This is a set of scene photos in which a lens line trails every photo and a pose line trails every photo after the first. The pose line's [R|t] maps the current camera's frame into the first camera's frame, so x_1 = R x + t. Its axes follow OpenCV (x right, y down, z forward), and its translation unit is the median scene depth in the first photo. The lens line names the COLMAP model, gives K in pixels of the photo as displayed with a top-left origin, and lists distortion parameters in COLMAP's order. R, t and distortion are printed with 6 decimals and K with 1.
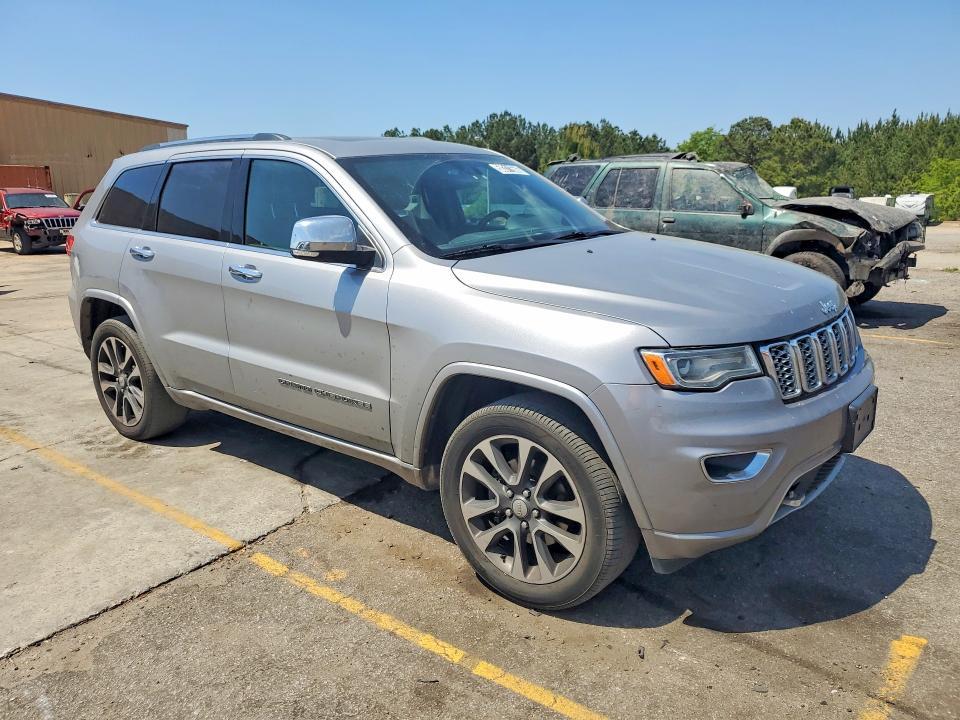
lens RADIAL K [[736.7, 0, 480.9], [0, 736.7, 359.1], [0, 0, 1]] dist [-0.004135, -0.003655]
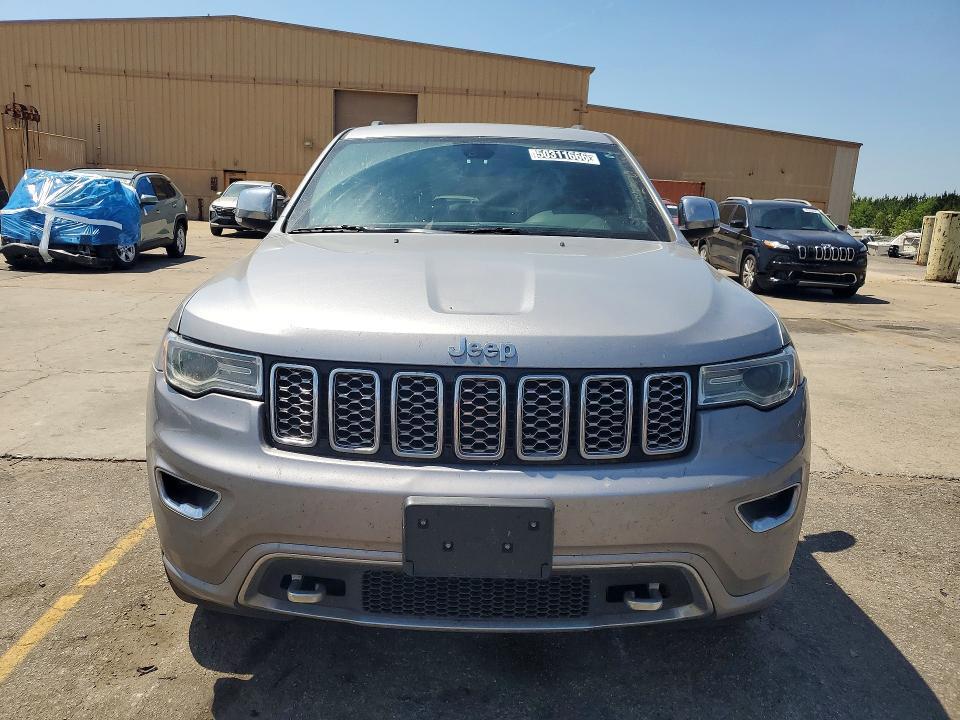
lens RADIAL K [[736.7, 0, 478.3], [0, 736.7, 354.3], [0, 0, 1]] dist [-0.004135, -0.003655]
pose [[0.624400, 0.195086, -0.756351, 0.926209], [-0.221766, 0.972738, 0.067822, -0.106498], [0.748963, 0.125385, 0.650641, 0.589430]]
